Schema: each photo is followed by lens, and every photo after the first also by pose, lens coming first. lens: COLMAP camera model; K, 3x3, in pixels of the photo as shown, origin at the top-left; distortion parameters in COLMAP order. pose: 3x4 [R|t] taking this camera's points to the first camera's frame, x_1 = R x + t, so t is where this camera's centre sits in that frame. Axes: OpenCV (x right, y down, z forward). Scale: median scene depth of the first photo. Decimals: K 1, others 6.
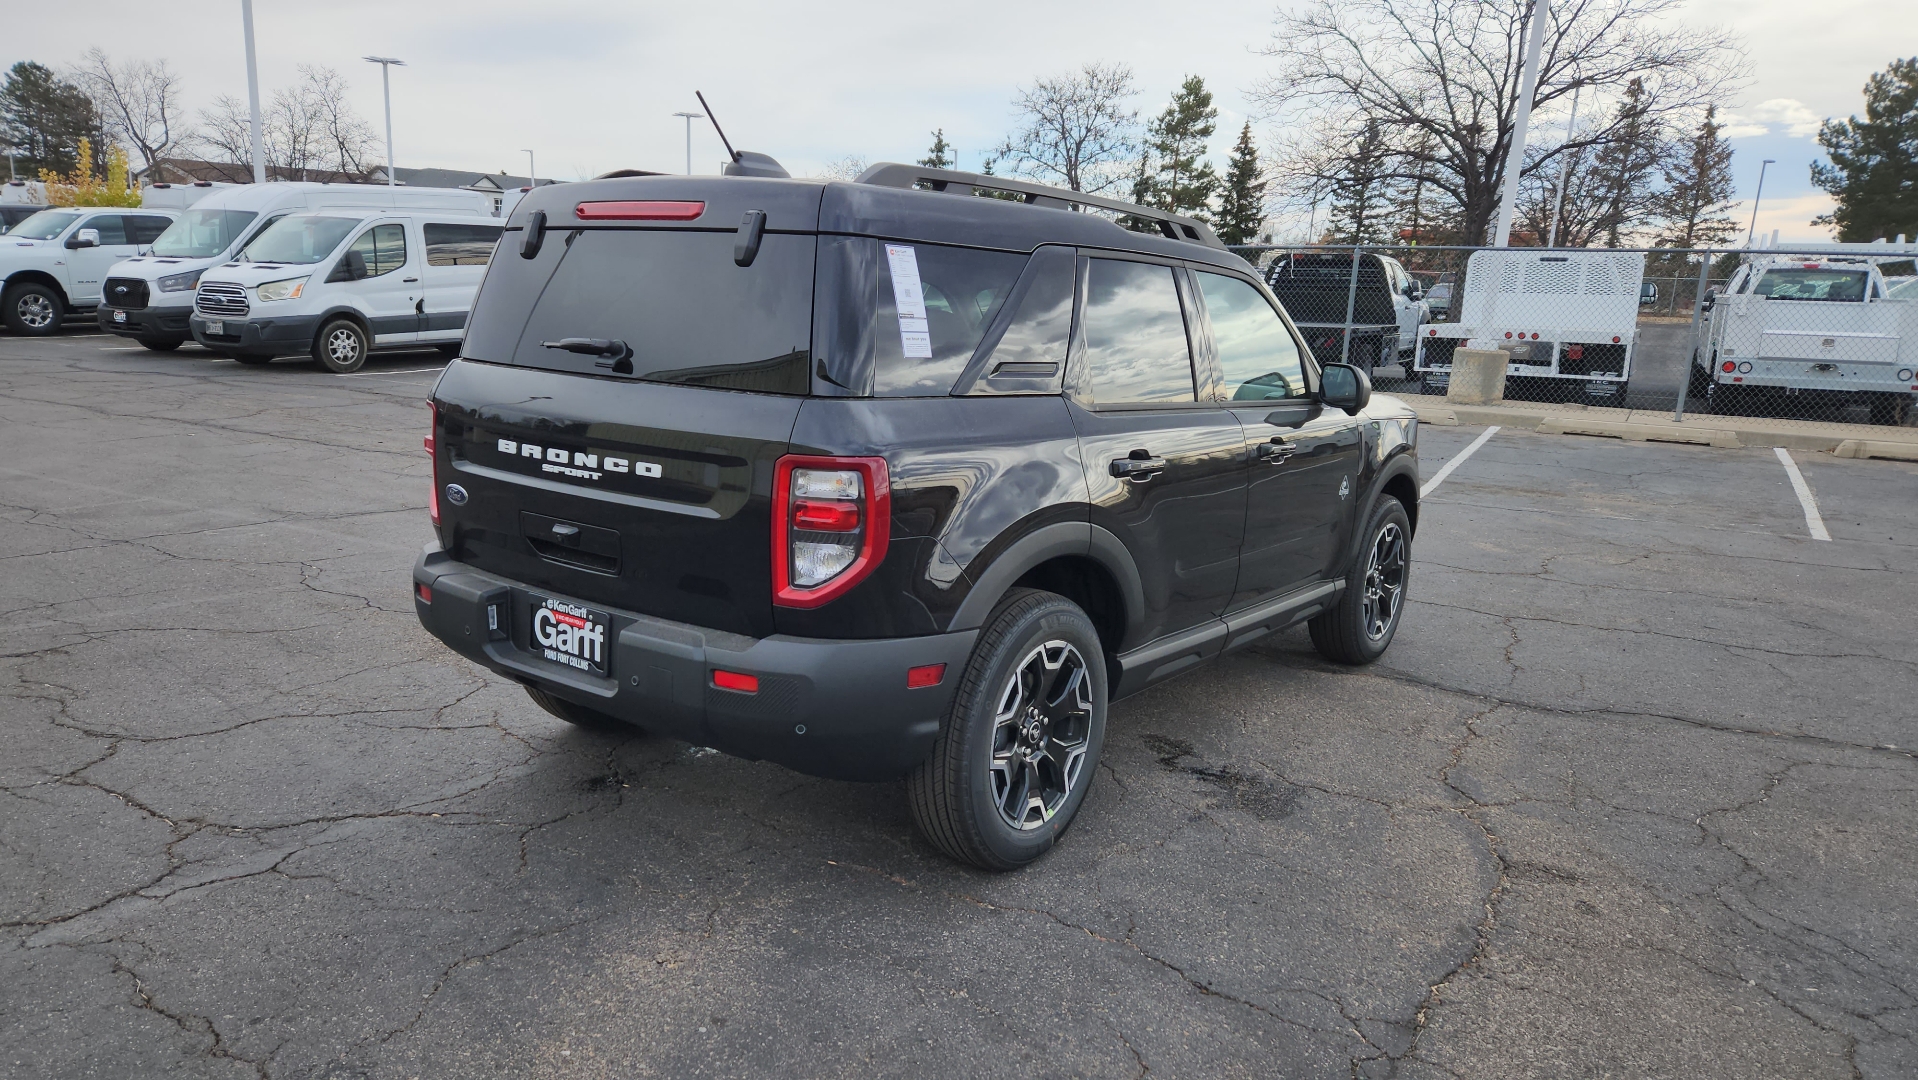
lens RADIAL K [[1275.5, 0, 930.6], [0, 1275.5, 554.0], [0, 0, 1]] dist [0.073133, -0.057233]
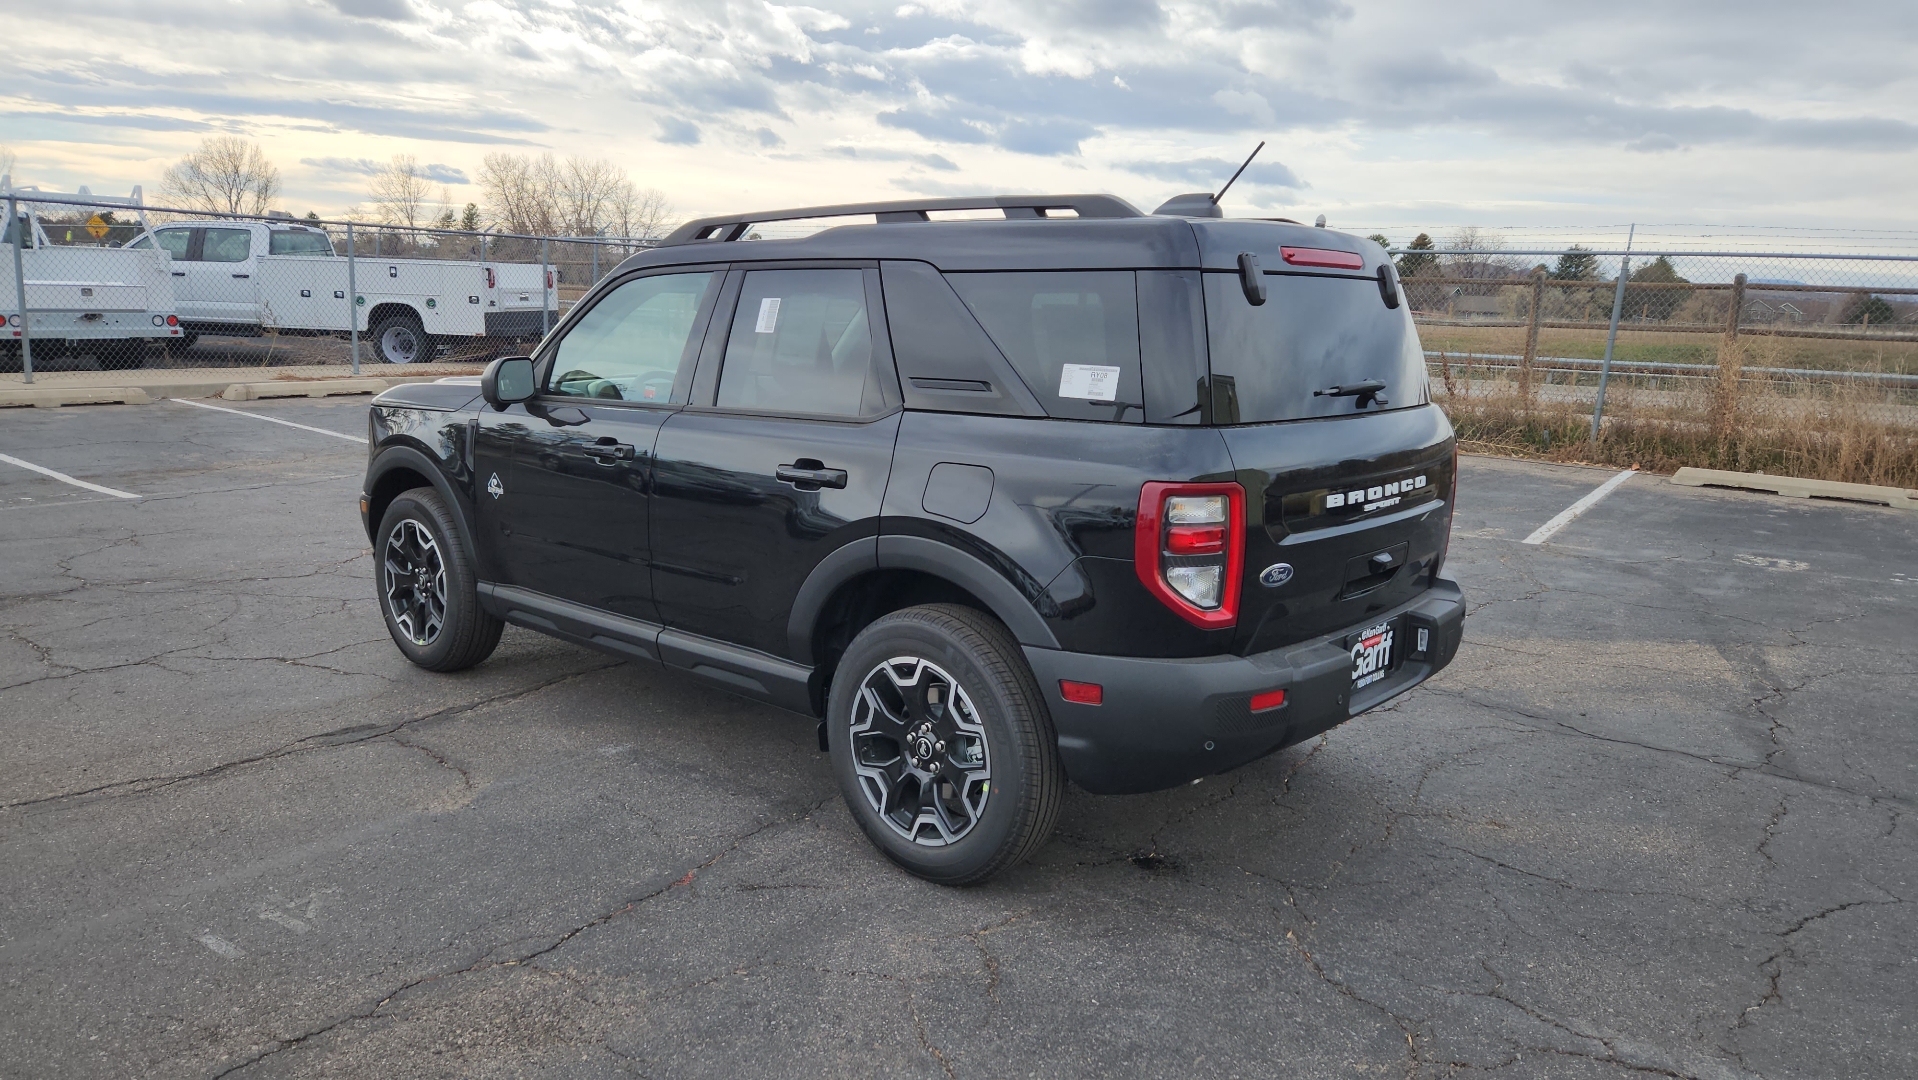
lens RADIAL K [[1279.1, 0, 940.2], [0, 1279.1, 554.1], [0, 0, 1]] dist [0.075970, -0.062032]
pose [[0.086832, -0.229062, 0.969531, -0.963865], [0.174575, 0.961647, 0.211564, -0.222951], [-0.980808, 0.150885, 0.123490, 0.868456]]
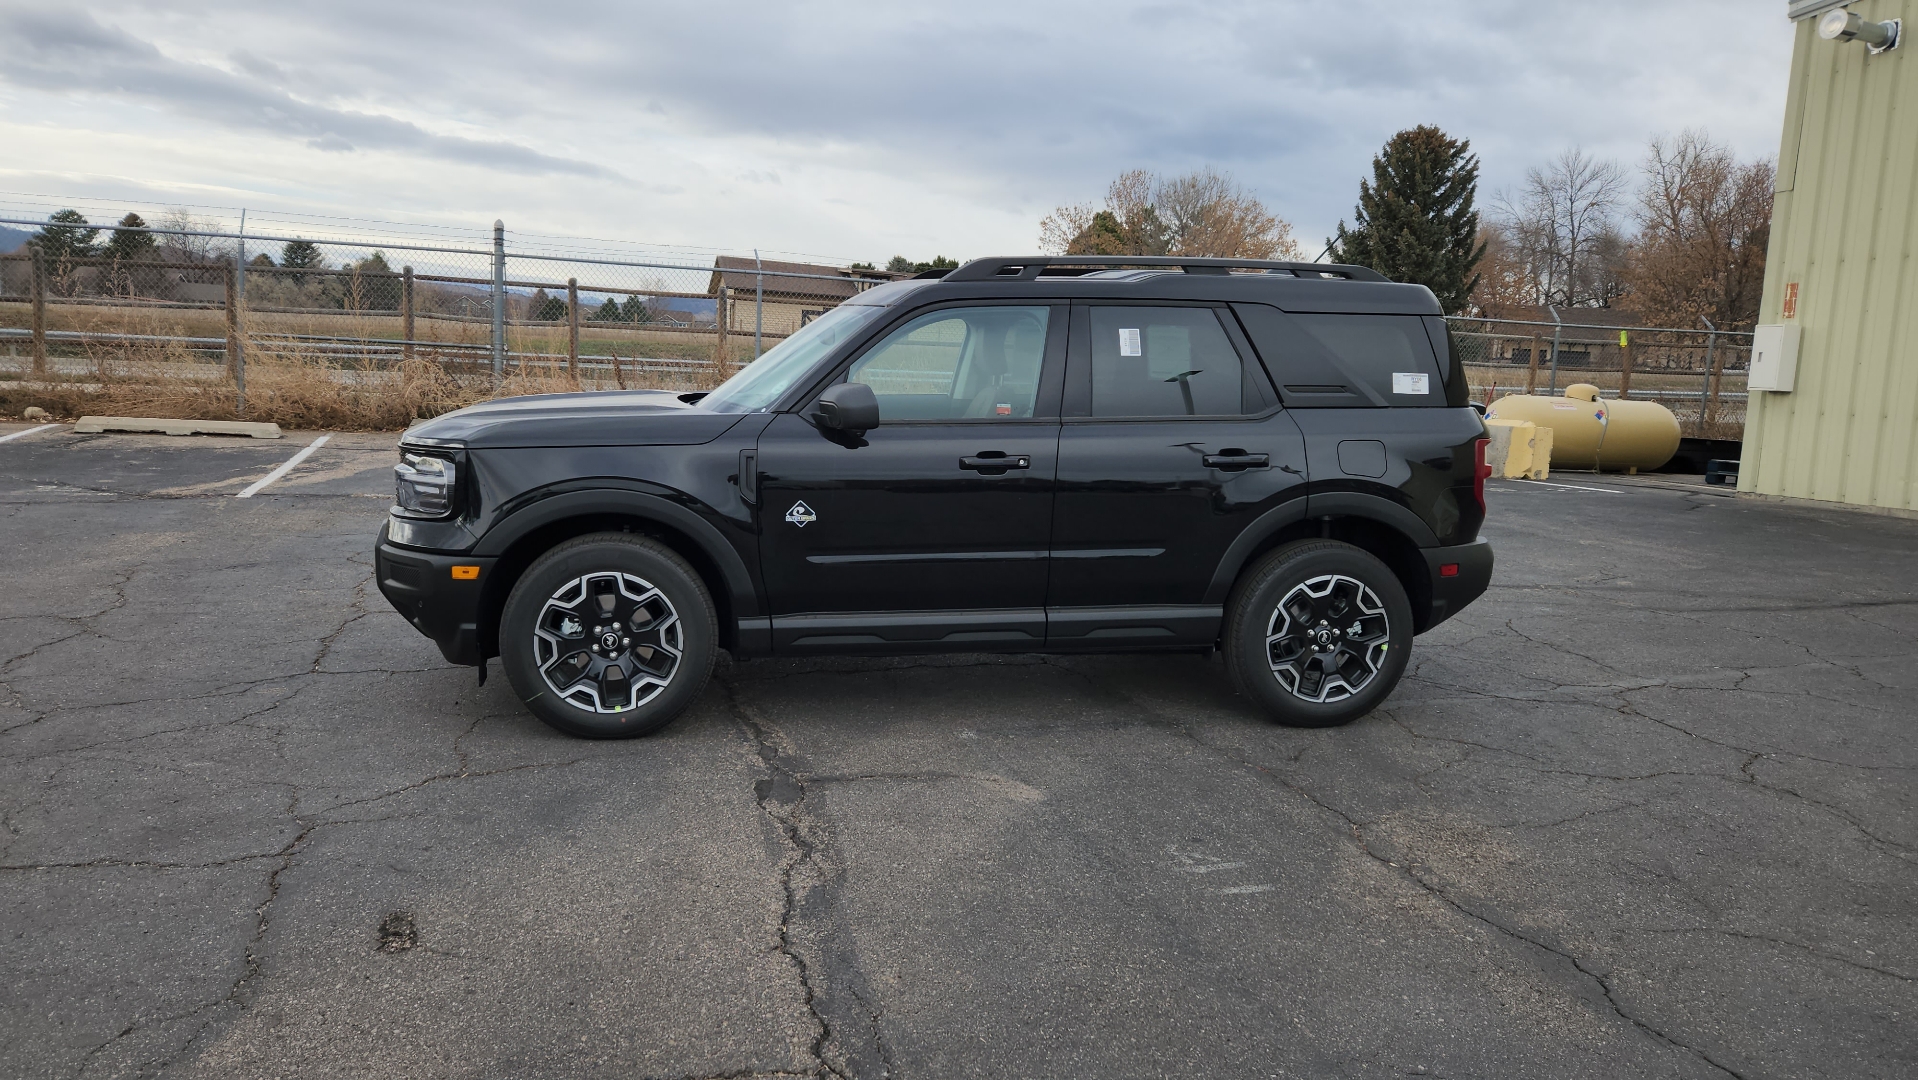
lens RADIAL K [[1279.1, 0, 928.4], [0, 1279.1, 527.5], [0, 0, 1]] dist [0.075970, -0.062032]
pose [[-0.730109, -0.167947, 0.662371, -0.728330], [0.070084, 0.945811, 0.317065, -0.423962], [-0.679727, 0.277913, -0.678775, 1.962493]]
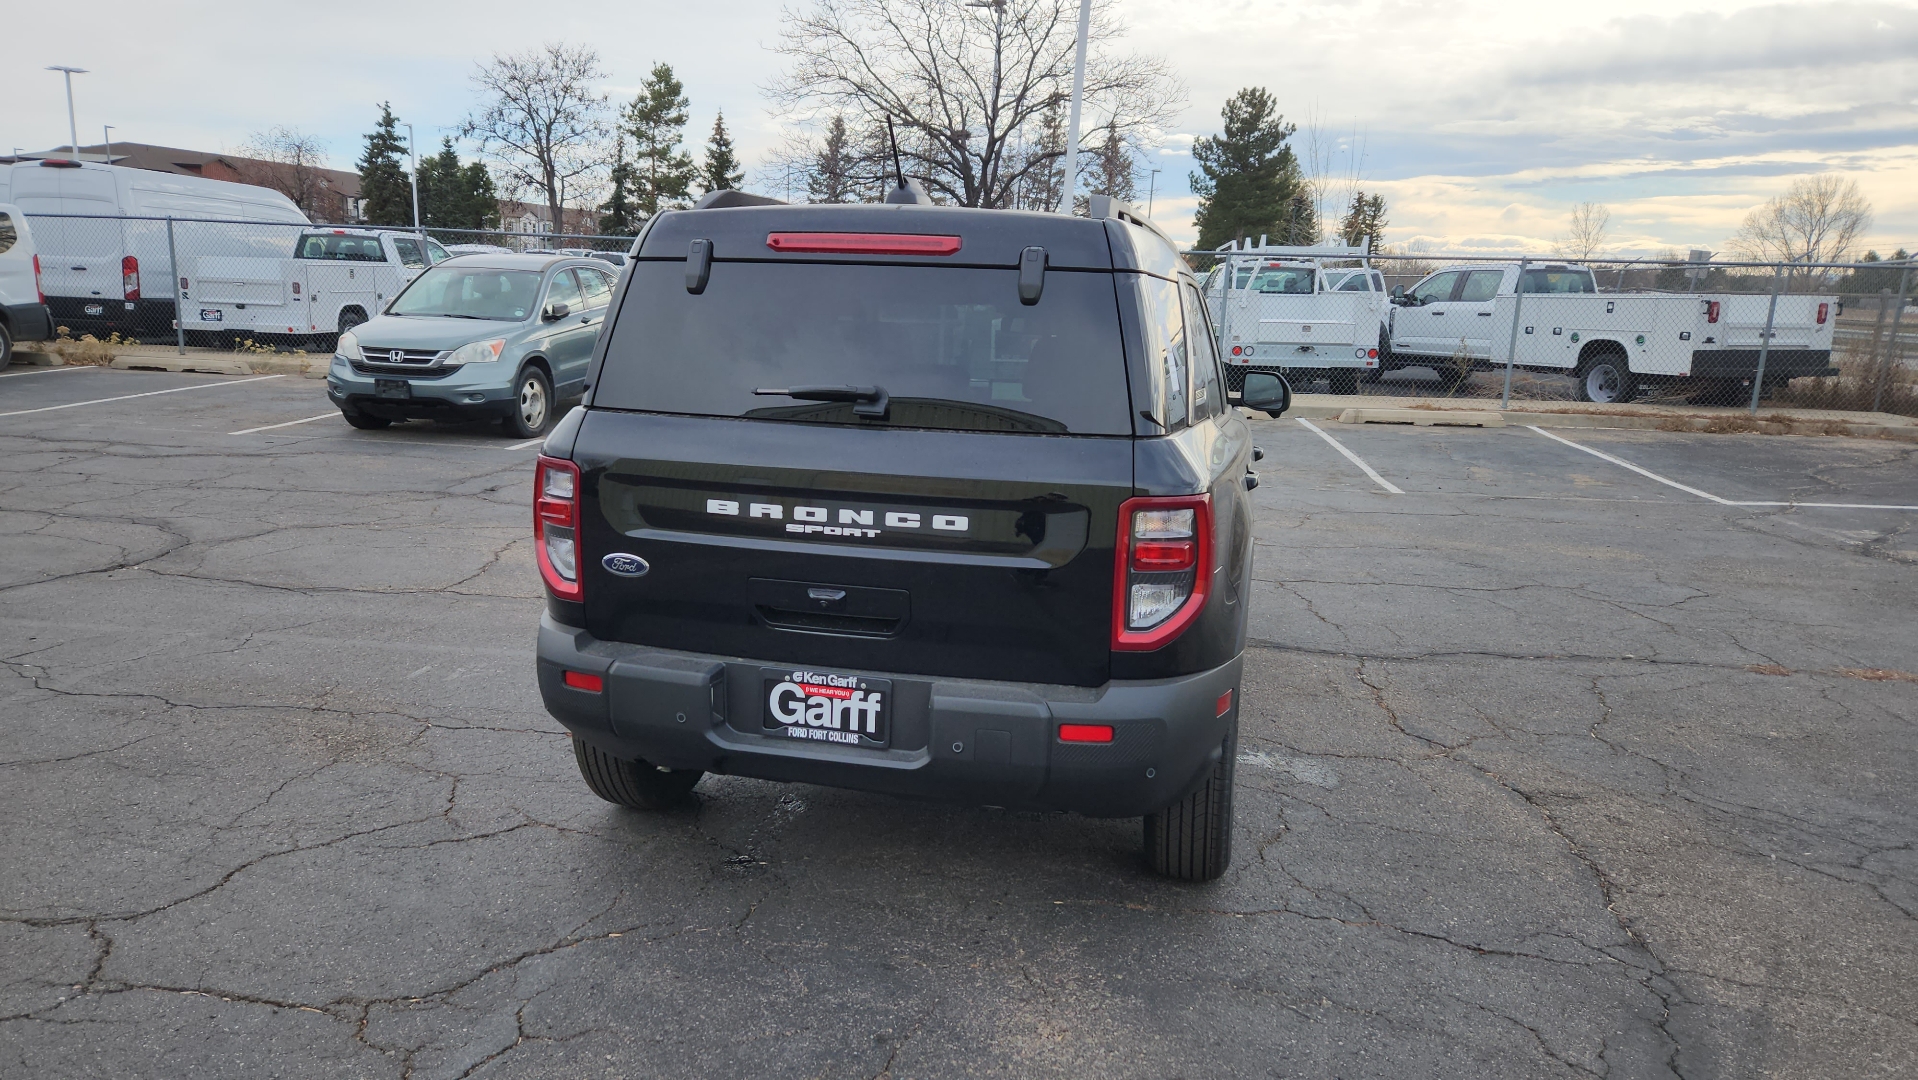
lens RADIAL K [[1279.1, 0, 926.7], [0, 1279.1, 549.0], [0, 0, 1]] dist [0.075970, -0.062032]
pose [[0.919804, -0.086291, 0.382771, -0.399509], [0.084331, 0.996196, 0.021930, -0.045876], [-0.383207, 0.012109, 0.923583, 0.092107]]
